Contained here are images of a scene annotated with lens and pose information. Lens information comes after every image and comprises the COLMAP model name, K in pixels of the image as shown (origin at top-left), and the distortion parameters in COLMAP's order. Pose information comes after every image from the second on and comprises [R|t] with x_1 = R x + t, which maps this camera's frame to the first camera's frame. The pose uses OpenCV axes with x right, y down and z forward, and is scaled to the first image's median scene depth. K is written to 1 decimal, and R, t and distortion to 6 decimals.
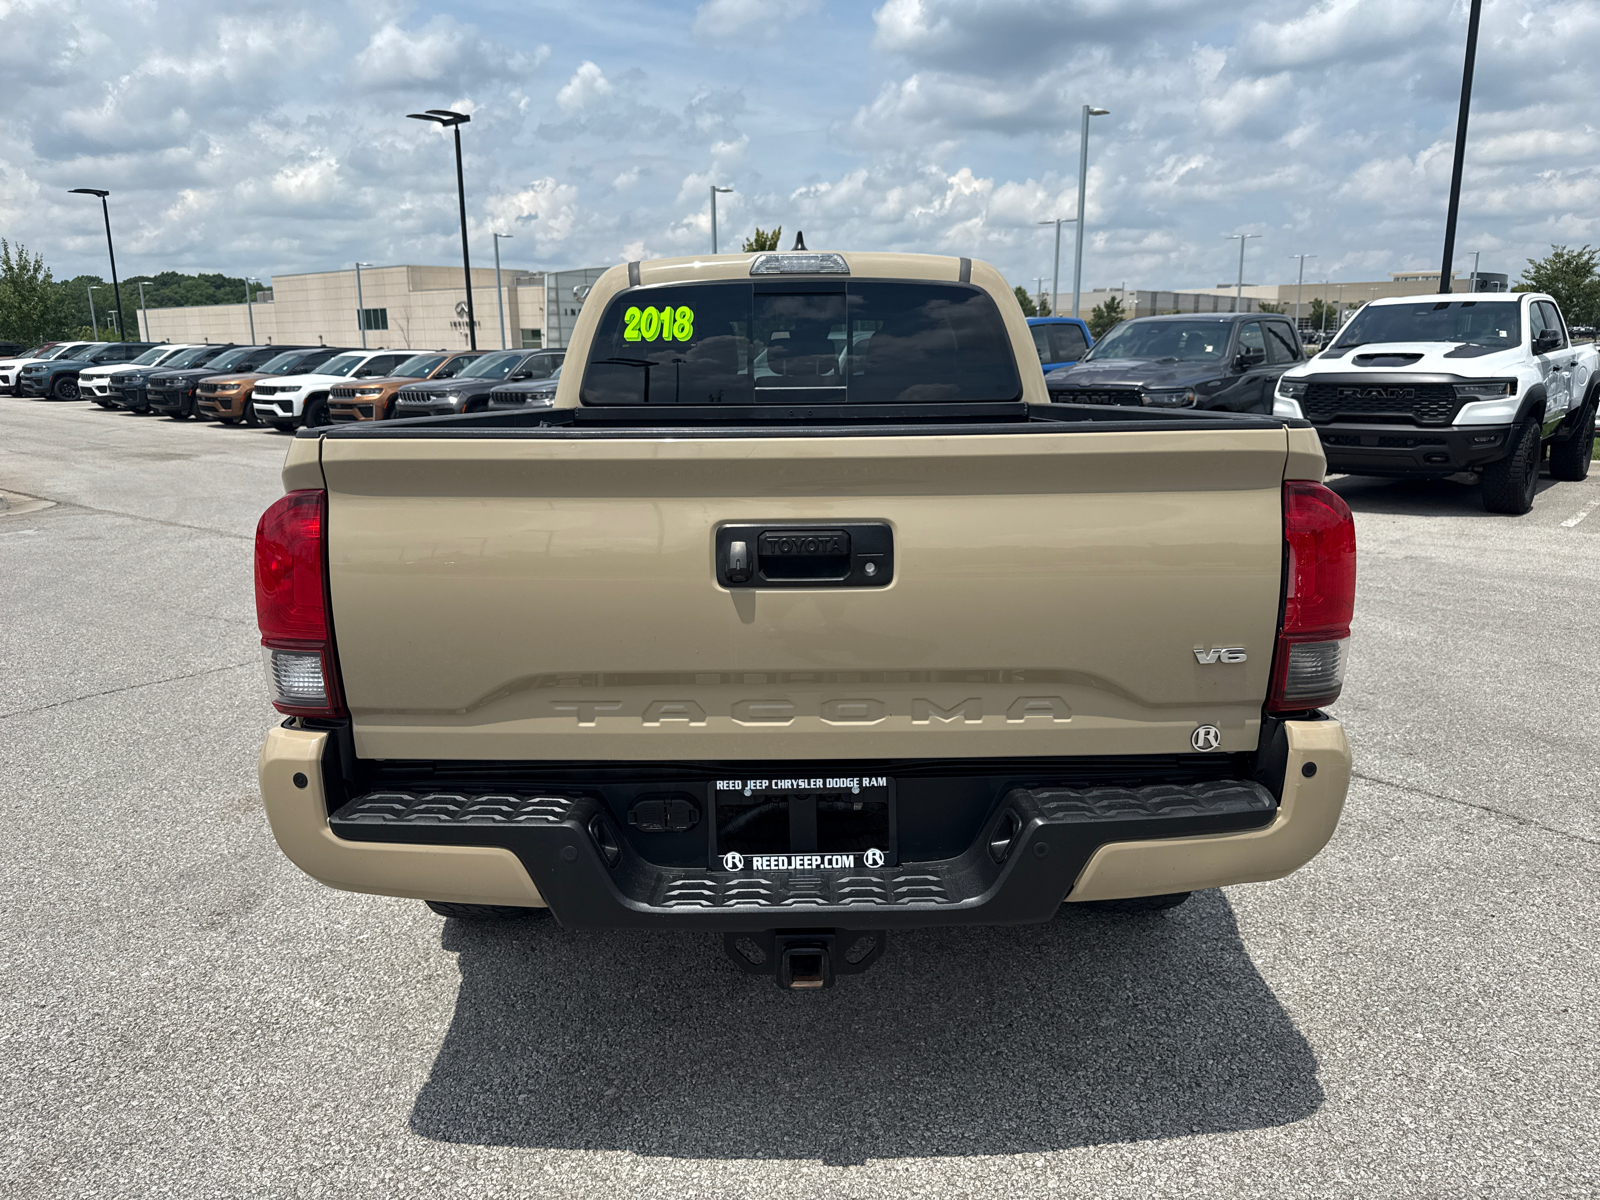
lens RADIAL K [[1144.7, 0, 800.0], [0, 1144.7, 600.0], [0, 0, 1]] dist [0.026136, -0.048181]
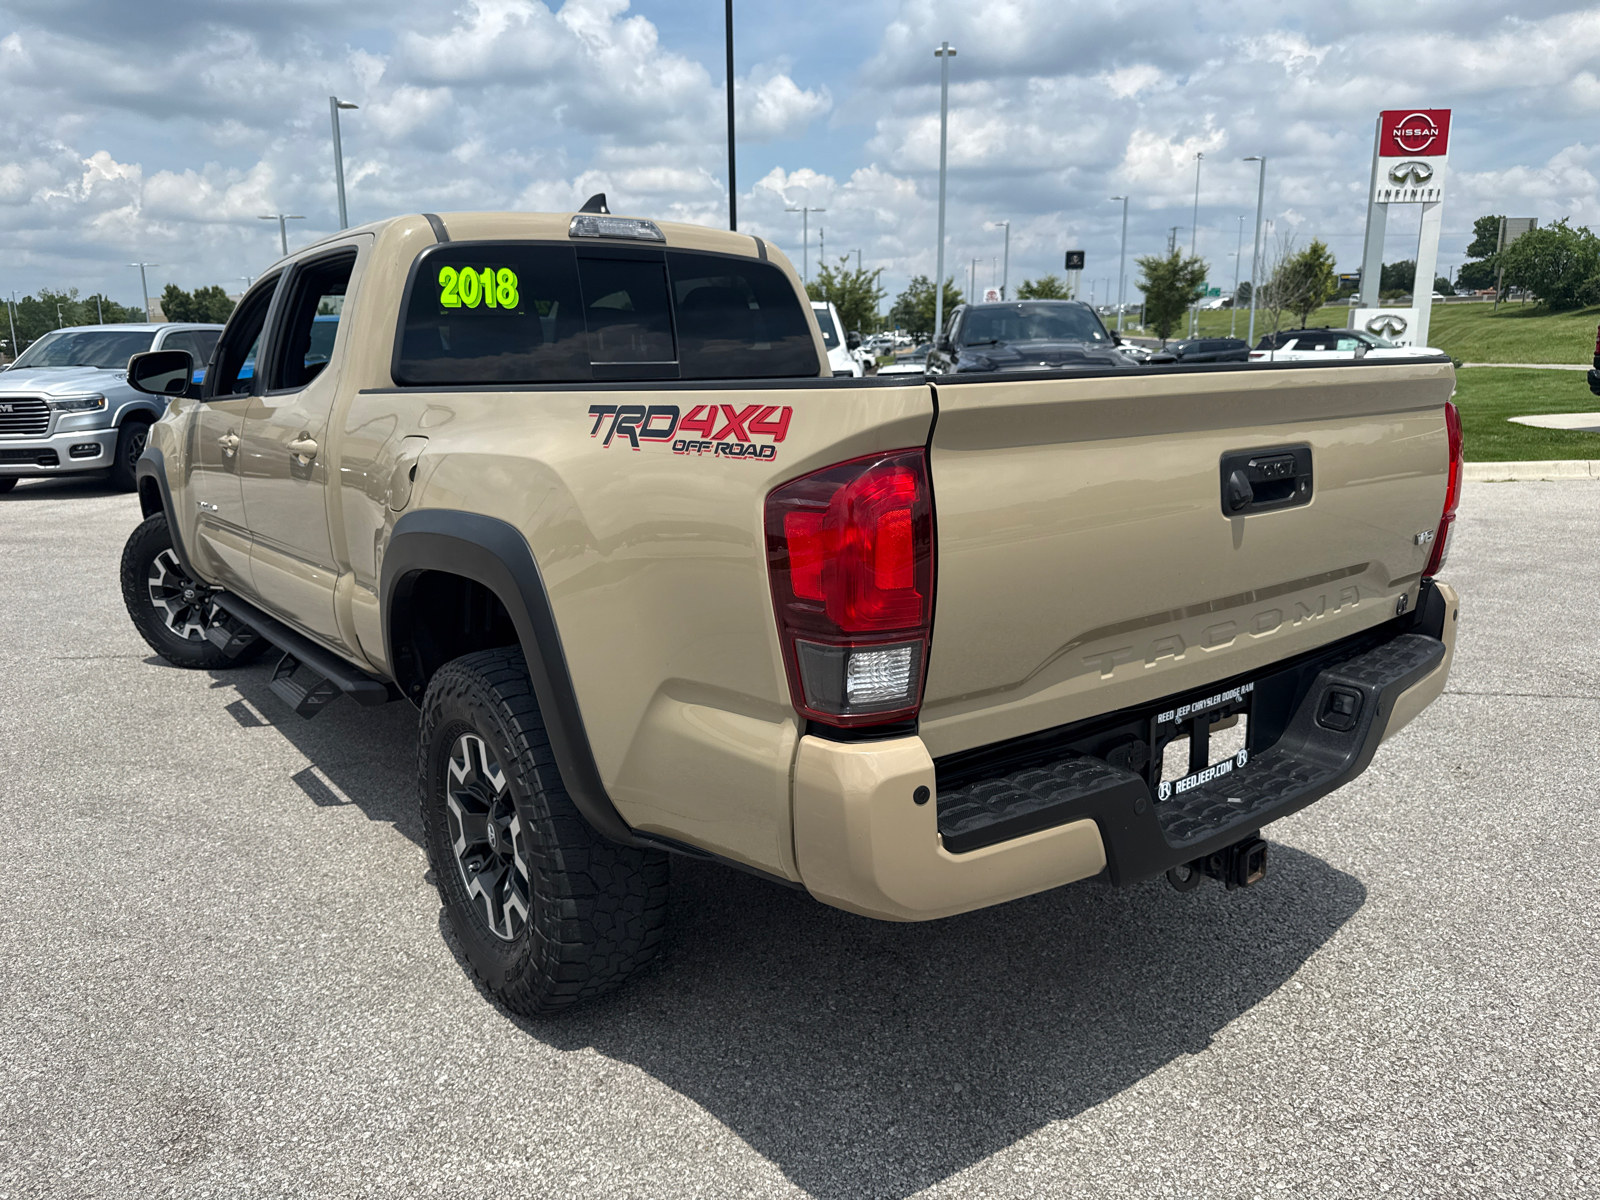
lens RADIAL K [[1136.8, 0, 800.0], [0, 1136.8, 600.0], [0, 0, 1]] dist [-0.004678, 0.022884]
pose [[0.794567, -0.129284, 0.593252, -0.833029], [0.130979, 0.990560, 0.040442, -0.023484], [-0.592881, 0.045569, 0.804000, 0.335133]]
